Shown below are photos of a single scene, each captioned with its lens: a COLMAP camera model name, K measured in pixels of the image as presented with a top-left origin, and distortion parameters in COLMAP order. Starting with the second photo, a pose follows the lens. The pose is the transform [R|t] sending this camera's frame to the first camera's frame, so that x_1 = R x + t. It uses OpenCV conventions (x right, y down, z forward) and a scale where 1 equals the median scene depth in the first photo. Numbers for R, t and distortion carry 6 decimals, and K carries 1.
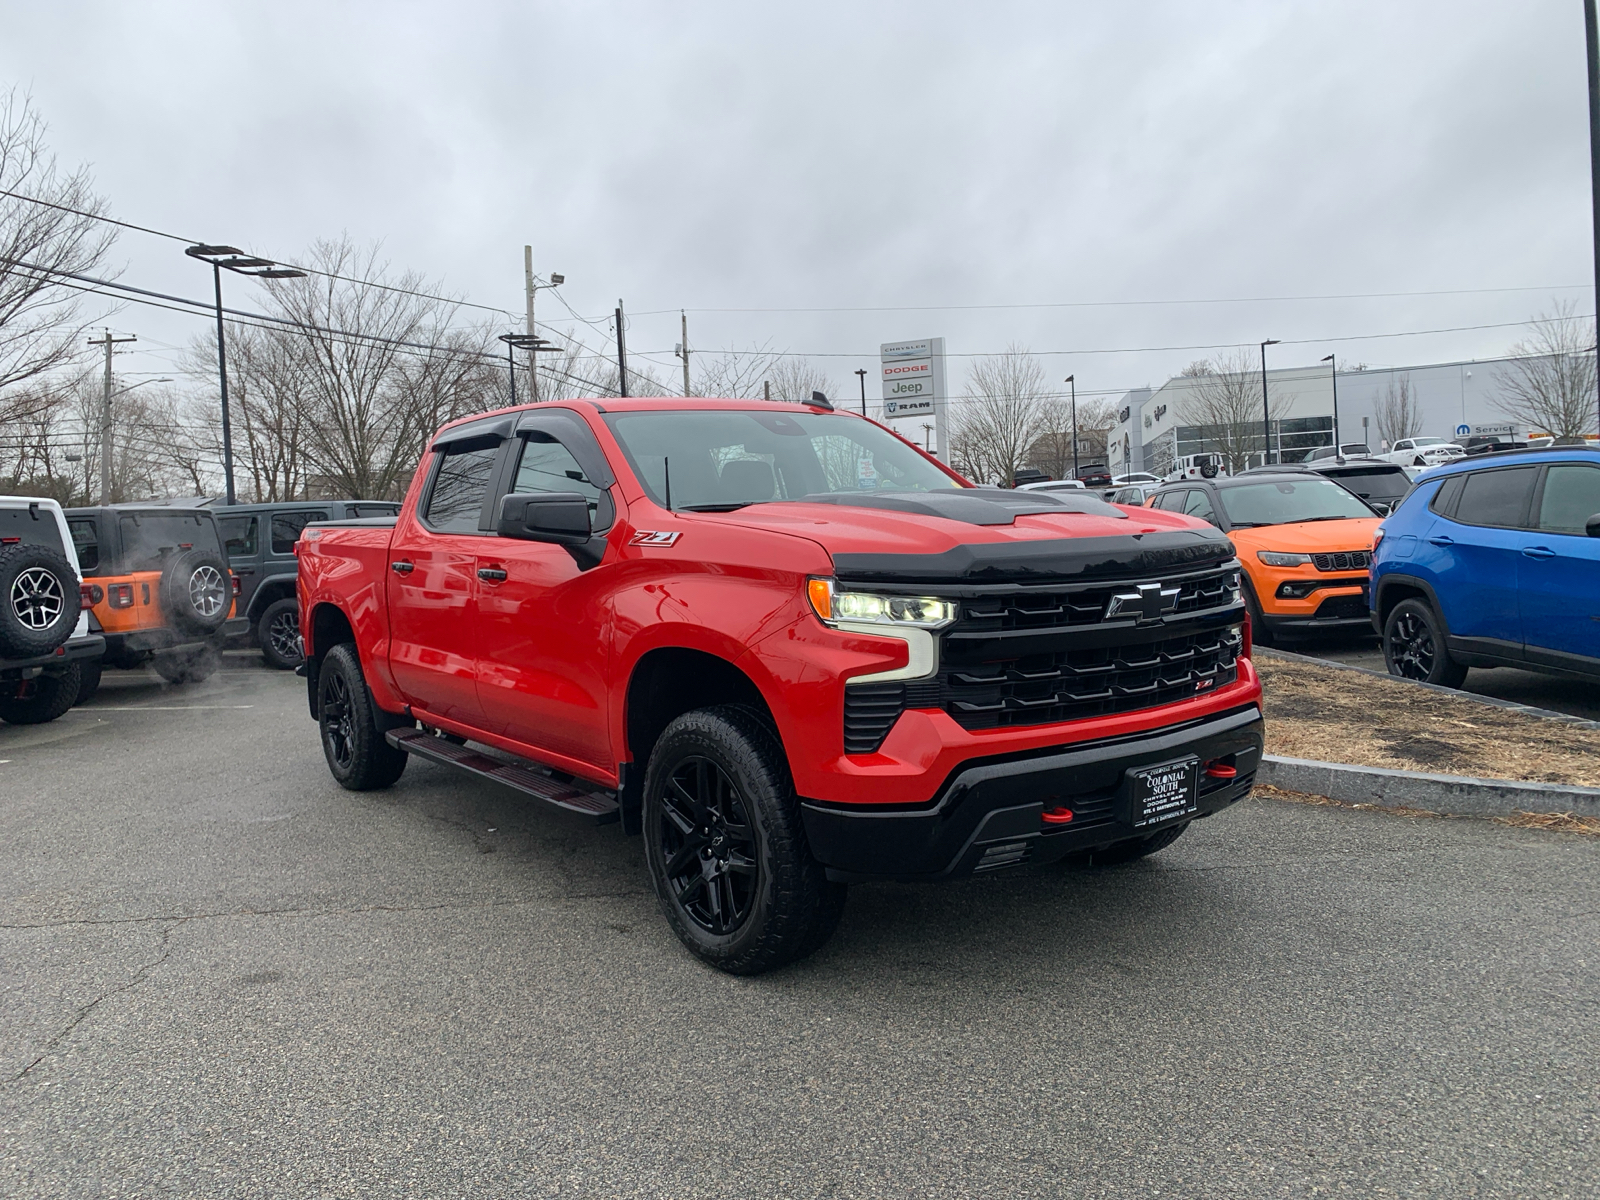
lens RADIAL K [[1200.0, 0, 782.4], [0, 1200.0, 591.0], [0, 0, 1]] dist [0.001292, -0.003920]
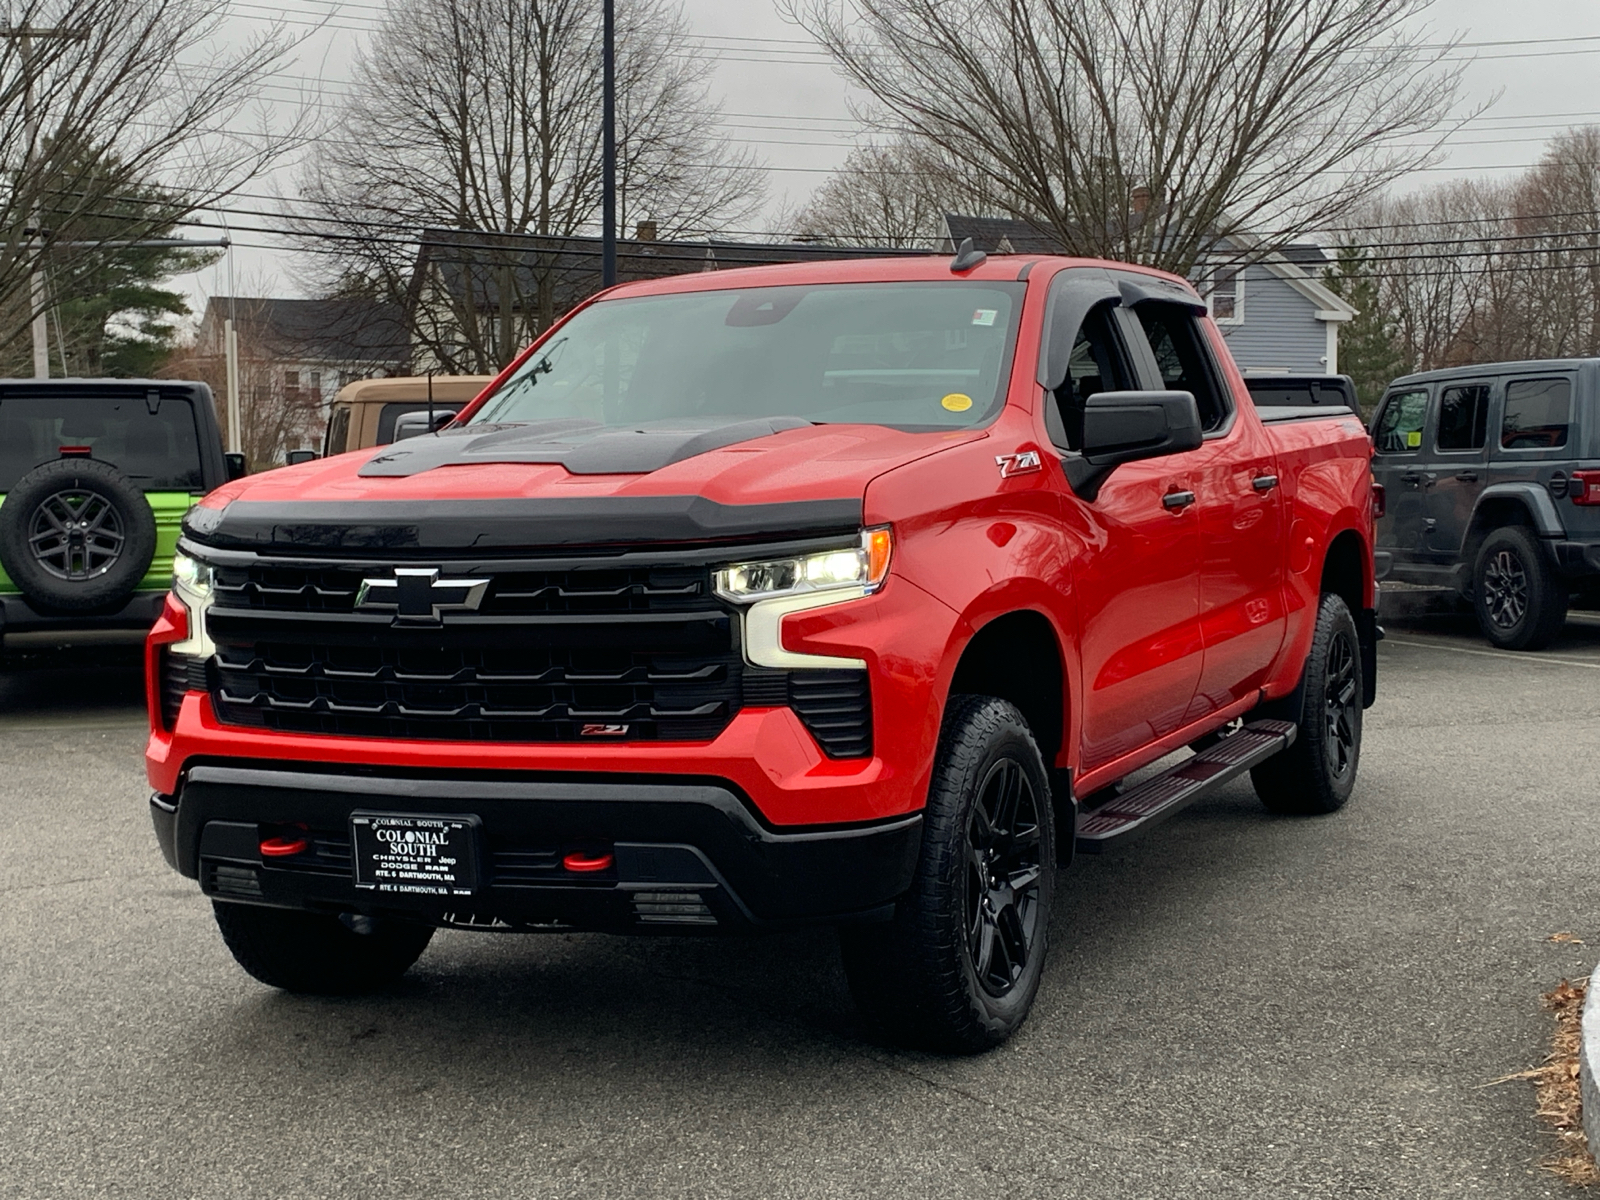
lens RADIAL K [[2360.7, 0, 800.3], [0, 2360.7, 495.0], [0, 0, 1]] dist [0.007414, 0.545363]
pose [[0.509893, 0.046988, -0.858953, 0.303790], [-0.046059, 0.998566, 0.027284, -0.018442], [0.859004, 0.025650, 0.511326, 0.084383]]
